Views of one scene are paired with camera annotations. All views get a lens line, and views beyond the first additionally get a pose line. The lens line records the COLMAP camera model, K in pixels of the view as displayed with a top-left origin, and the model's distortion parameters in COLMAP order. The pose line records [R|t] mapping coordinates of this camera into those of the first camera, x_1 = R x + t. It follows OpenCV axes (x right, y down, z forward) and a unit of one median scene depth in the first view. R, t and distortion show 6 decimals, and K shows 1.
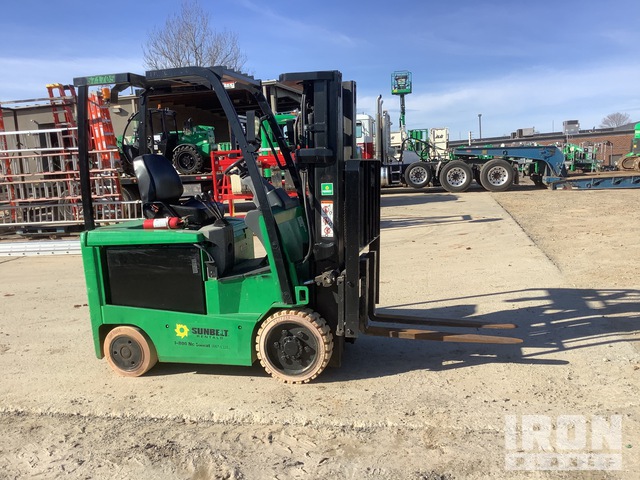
lens RADIAL K [[594.1, 0, 320.0], [0, 594.1, 240.0], [0, 0, 1]] dist [0.048291, -0.072619]
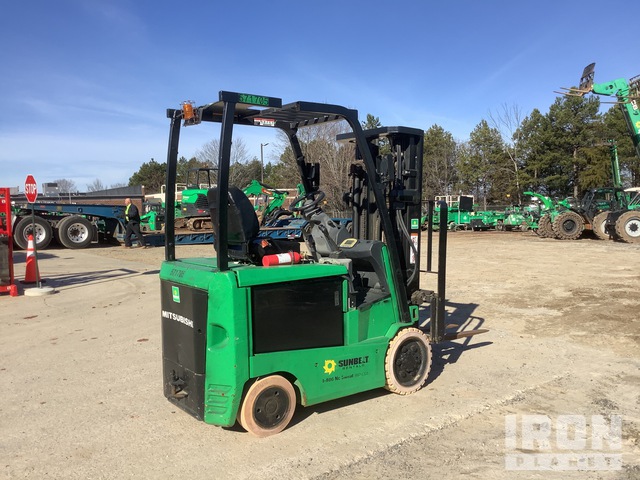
lens RADIAL K [[594.1, 0, 320.0], [0, 594.1, 240.0], [0, 0, 1]] dist [0.048291, -0.072619]
pose [[0.603500, -0.002817, 0.797358, -0.621332], [0.088437, 0.994061, -0.063423, 0.004263], [-0.792444, 0.108792, 0.600164, 0.247612]]
